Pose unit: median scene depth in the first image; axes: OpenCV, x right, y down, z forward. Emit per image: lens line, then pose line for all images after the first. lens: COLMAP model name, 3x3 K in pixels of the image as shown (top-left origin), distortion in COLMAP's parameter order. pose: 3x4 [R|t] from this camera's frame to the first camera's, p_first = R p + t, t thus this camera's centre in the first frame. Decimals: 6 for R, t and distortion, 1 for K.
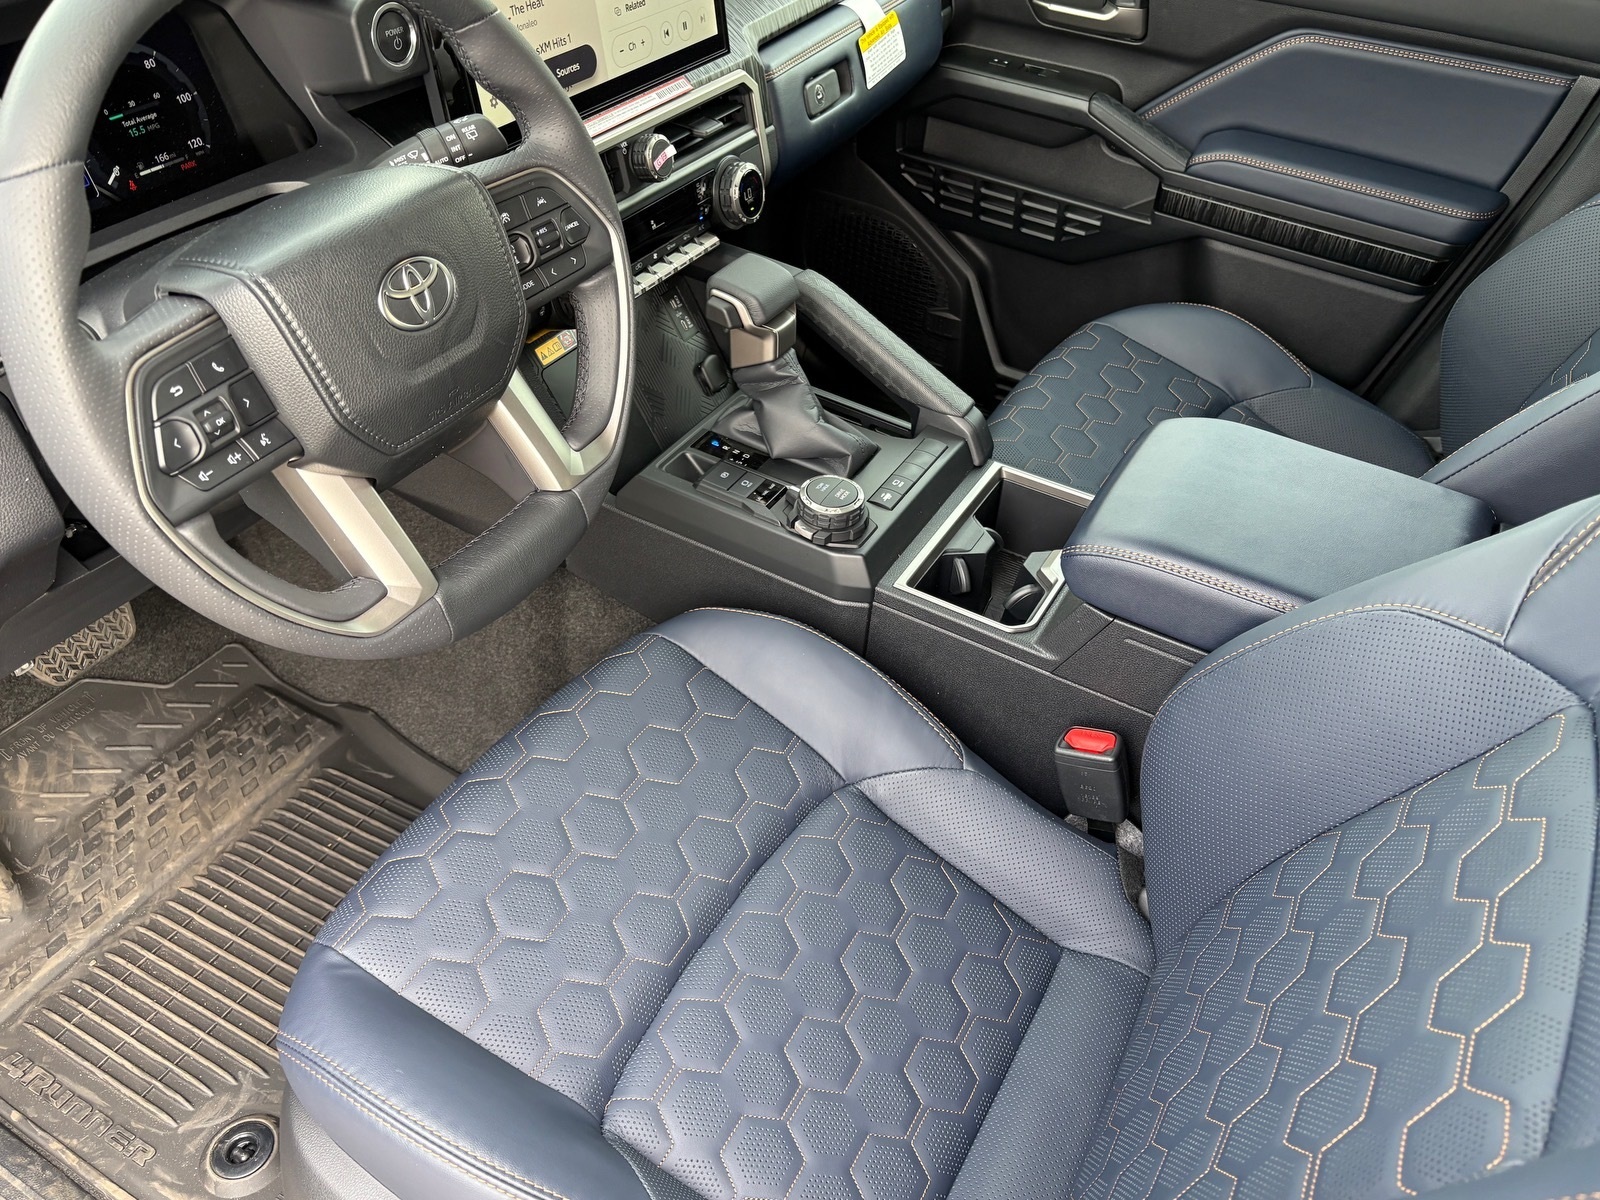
lens RADIAL K [[1248.0, 0, 807.9], [0, 1248.0, 605.4], [0, 0, 1]] dist [0.034111, -0.029603]
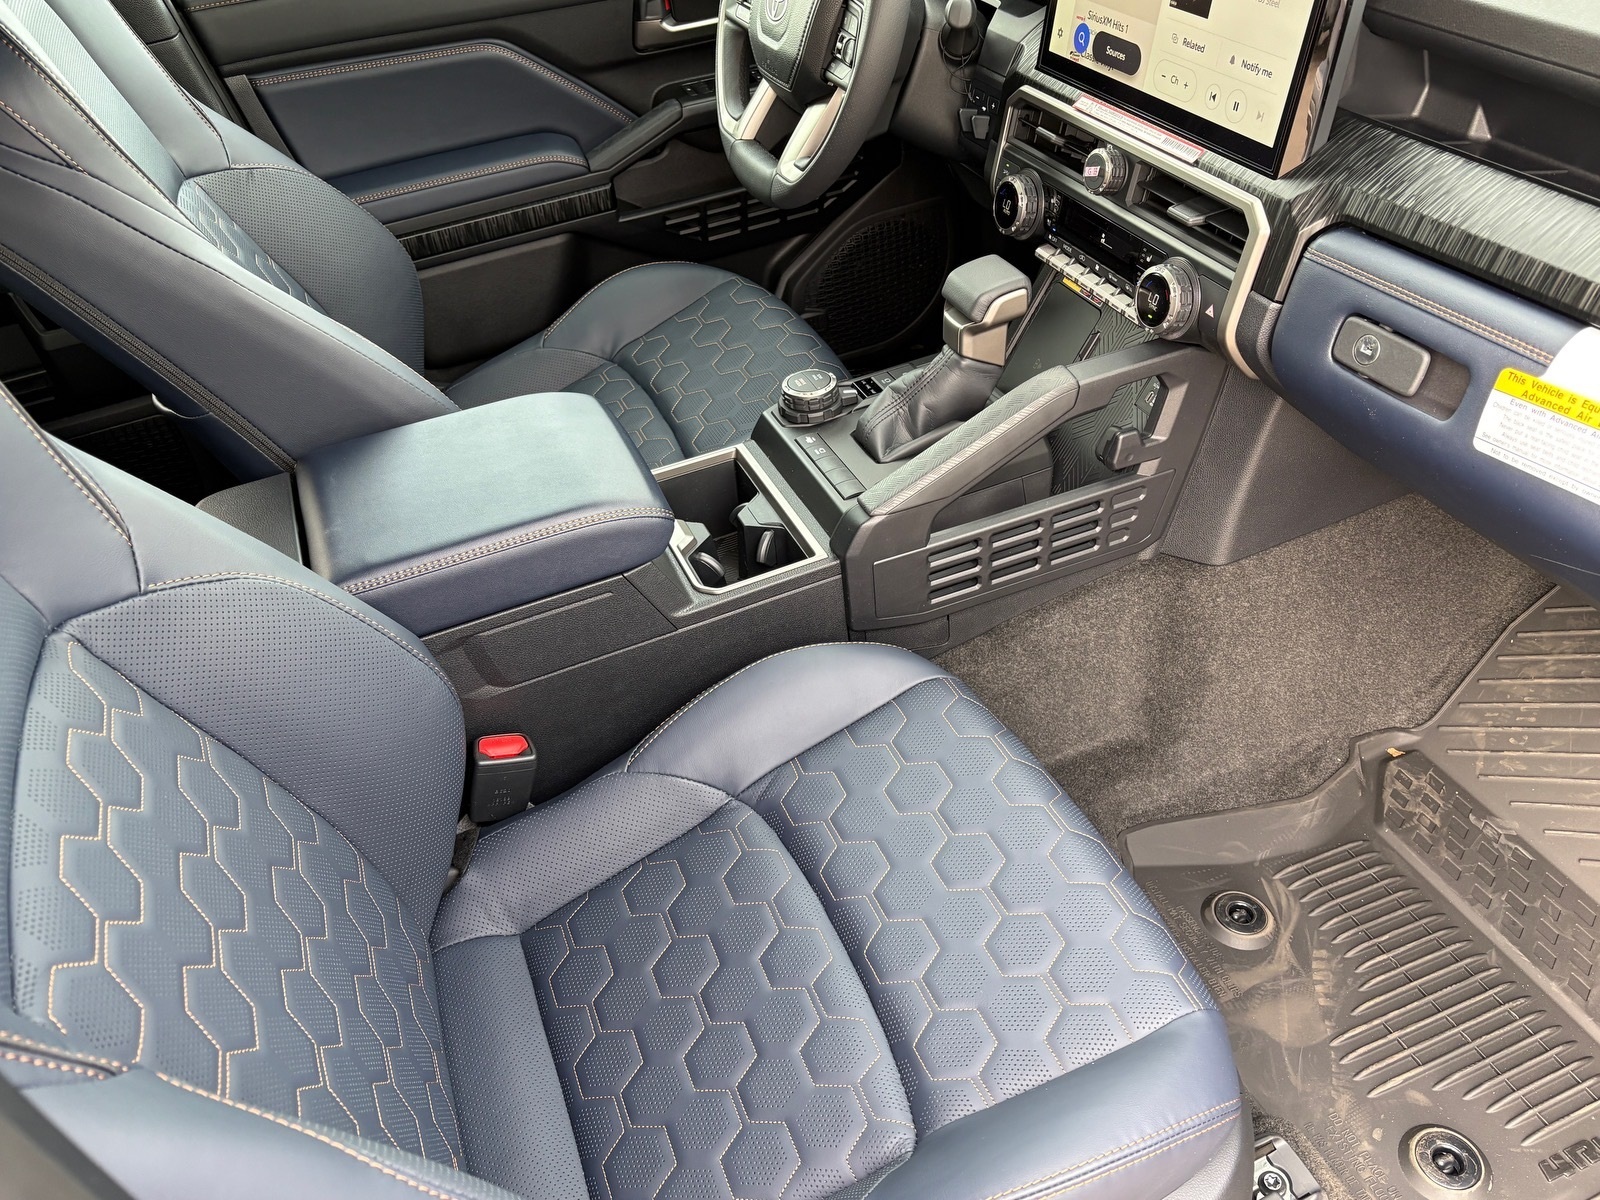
lens RADIAL K [[1248.0, 0, 790.1], [0, 1248.0, 592.7], [0, 0, 1]] dist [0.034111, -0.029603]
pose [[-0.629134, 0.481116, -0.610506, 0.823253], [-0.461219, 0.401153, 0.791425, -0.909994], [0.625673, 0.779490, -0.030479, 1.142245]]
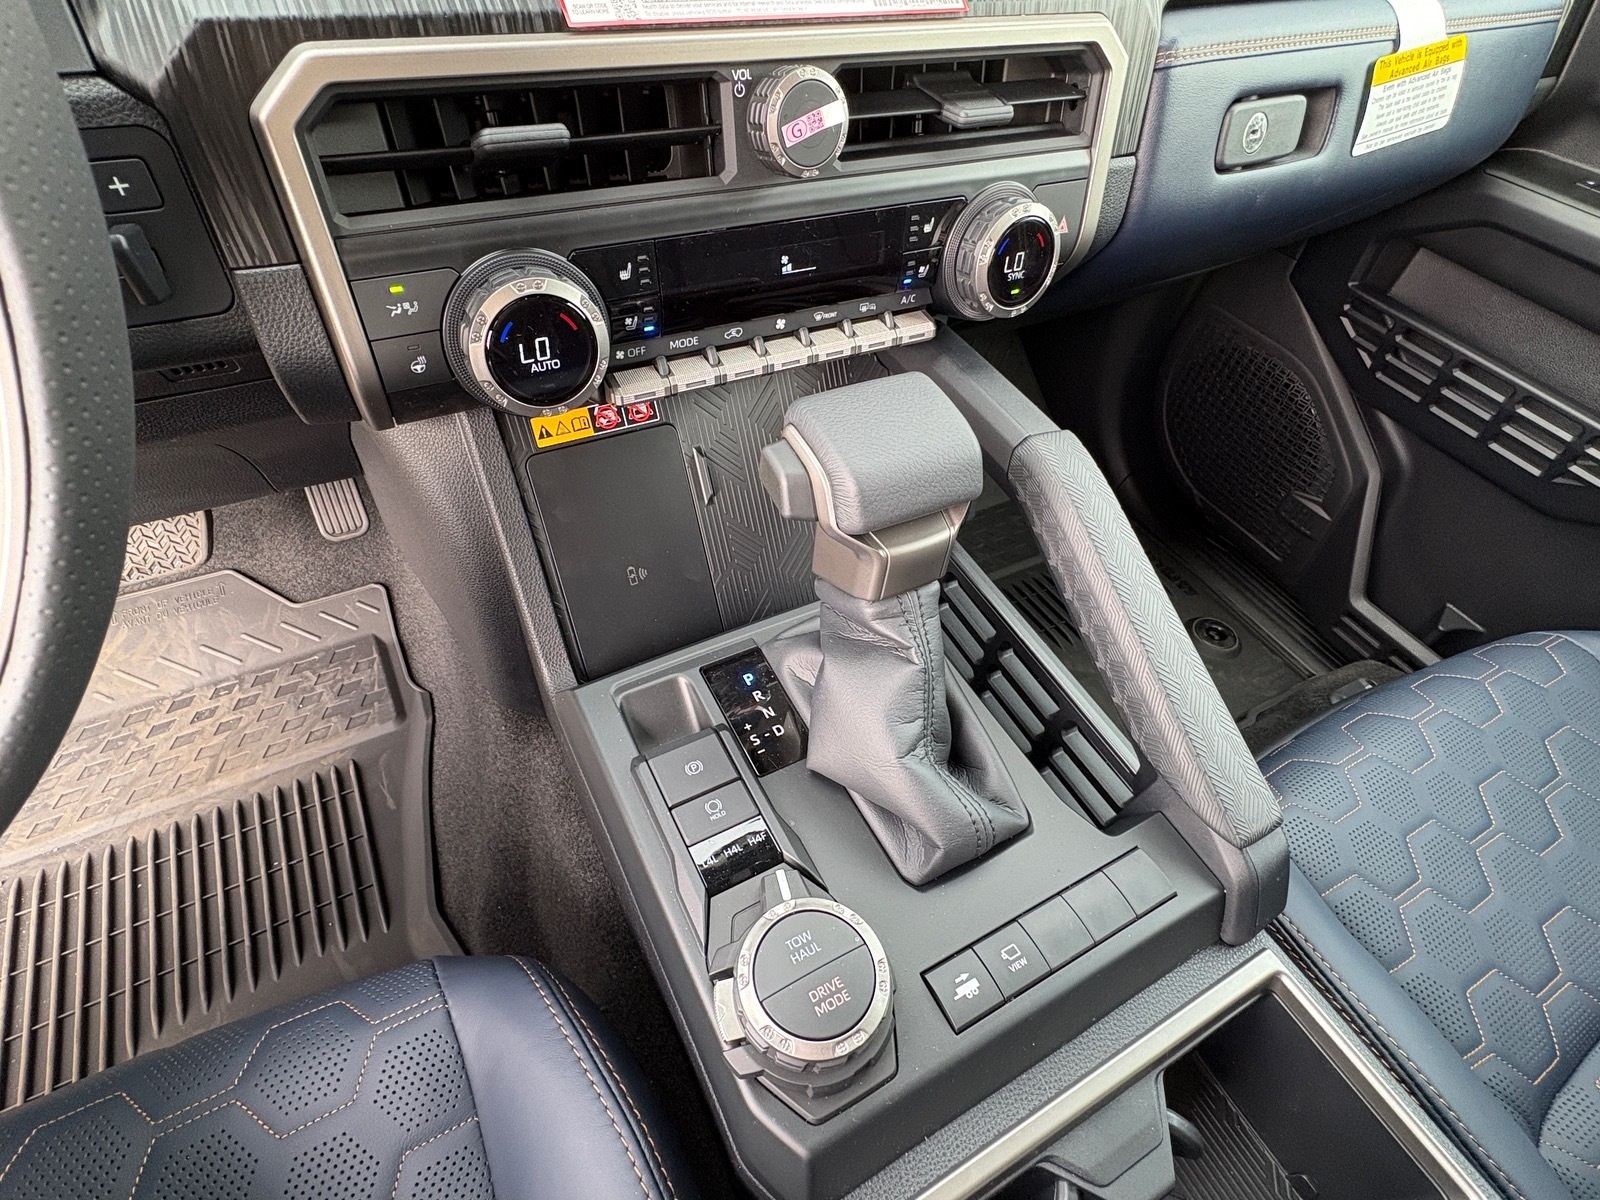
lens RADIAL K [[790.1, 0, 781.5], [0, 790.1, 600.5], [0, 0, 1]] dist [0.000339, 0.001901]
pose [[0.841863, 0.407072, -0.354342, 0.051291], [-0.372449, 0.913373, 0.164413, -0.239153], [0.390574, -0.006439, 0.920549, 0.723806]]
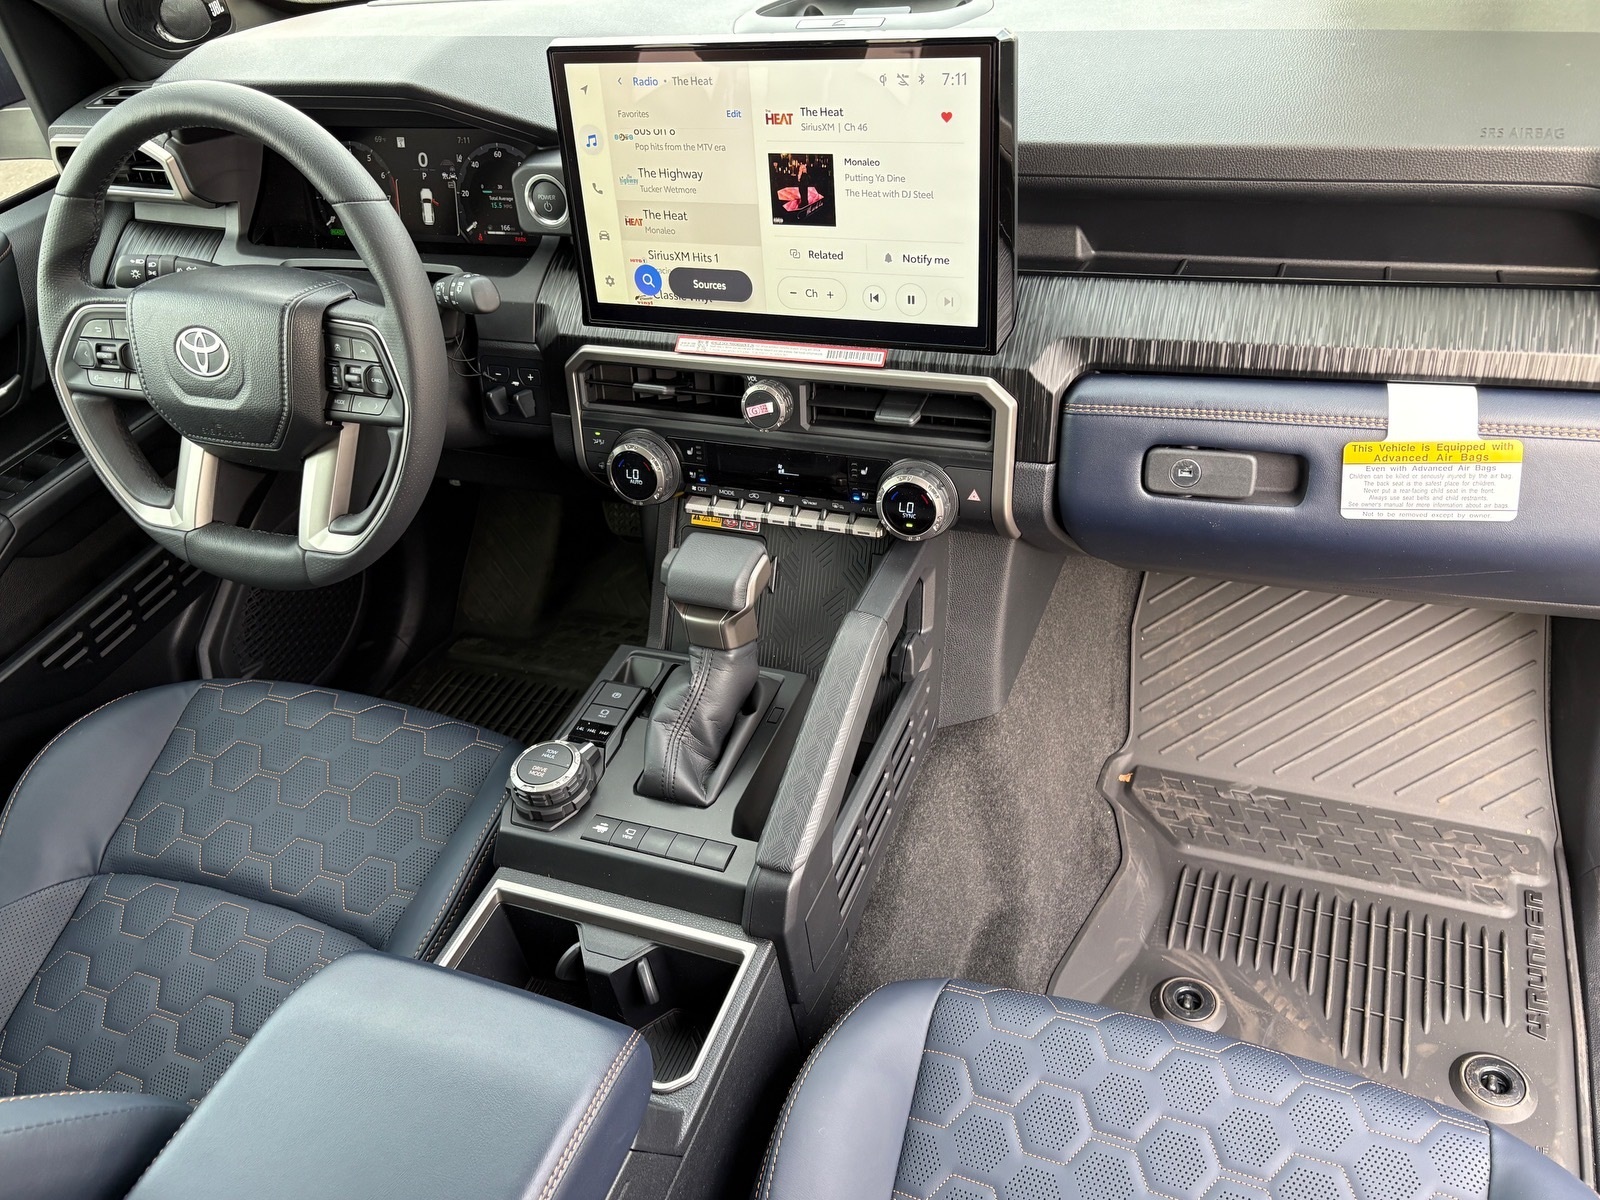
lens RADIAL K [[1248.0, 0, 792.6], [0, 1248.0, 612.2], [0, 0, 1]] dist [0.034111, -0.029603]
pose [[0.116974, 0.562053, -0.818788, 0.714609], [-0.534220, 0.730620, 0.425210, -0.646548], [0.837213, 0.387675, 0.385723, 0.724991]]
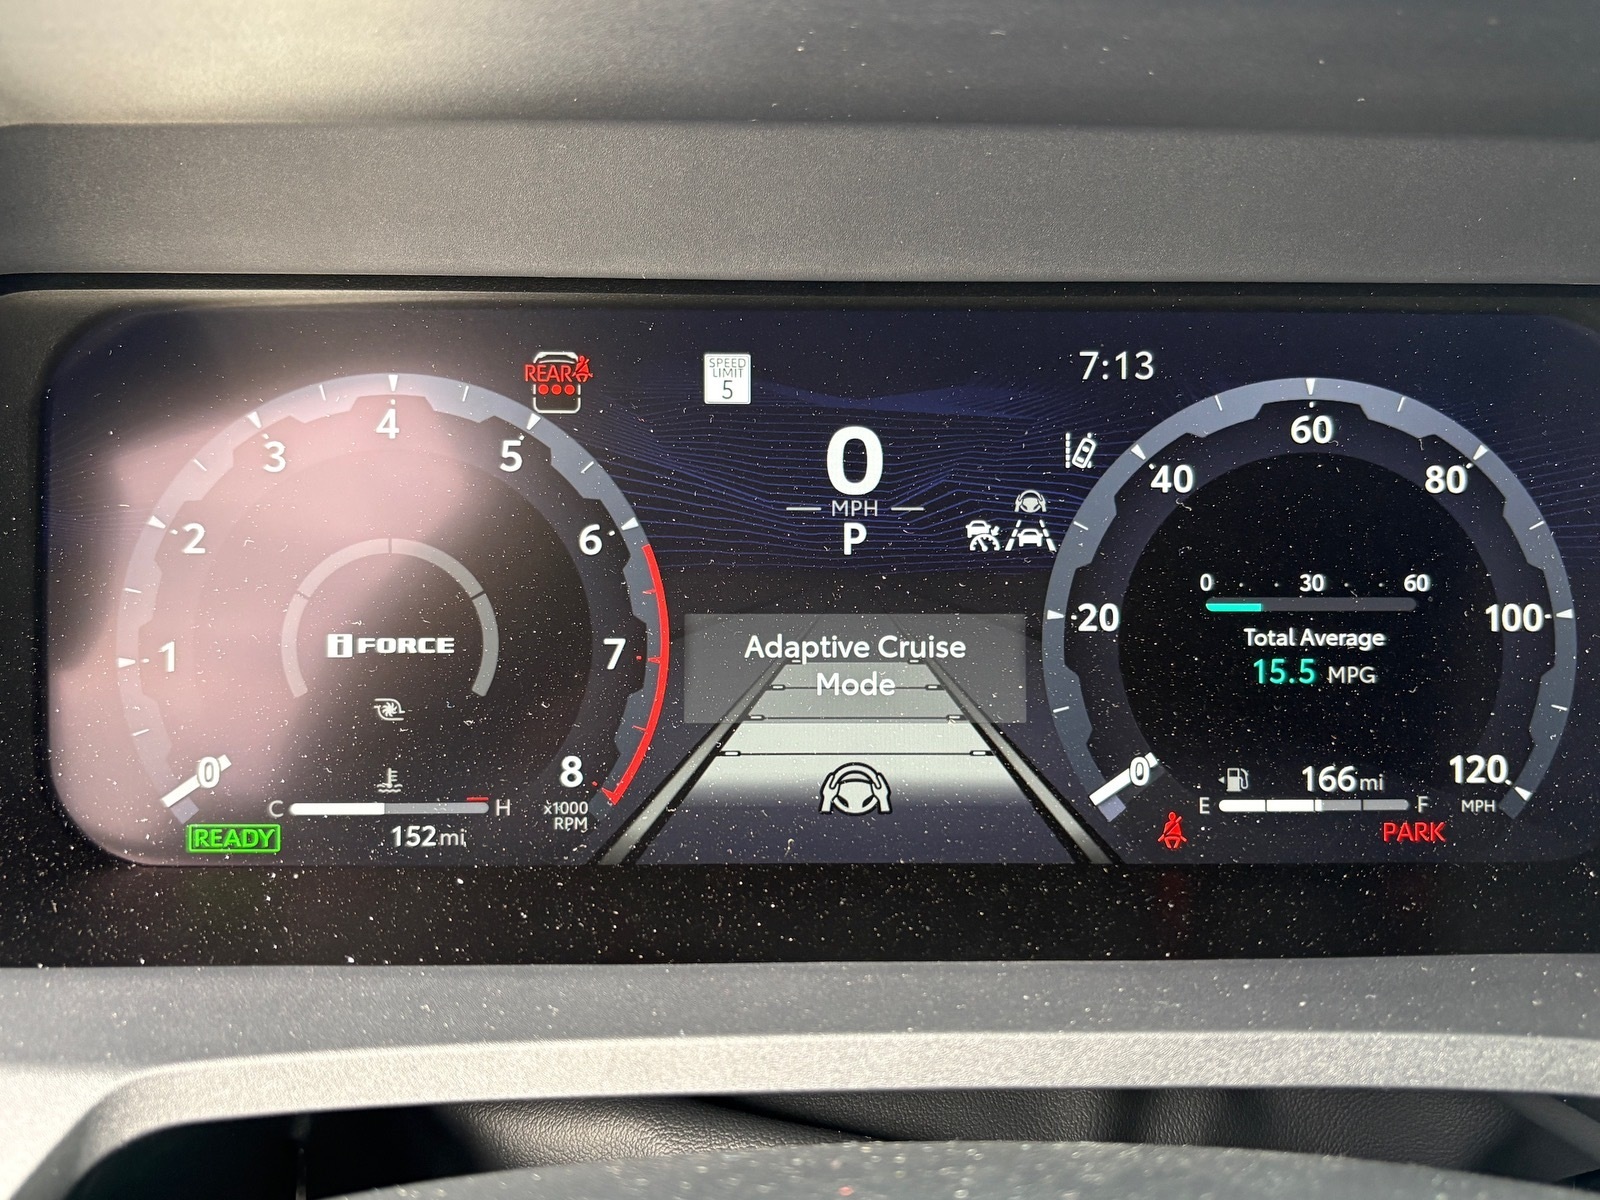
lens RADIAL K [[1554.8, 0, 797.8], [0, 1554.8, 602.9], [0, 0, 1]] dist [-0.019264, 0.000000]
pose [[0.506615, 0.197283, -0.839298, -0.240430], [-0.540091, 0.831415, -0.130579, -0.227421], [0.672044, 0.519450, 0.527758, 0.587129]]
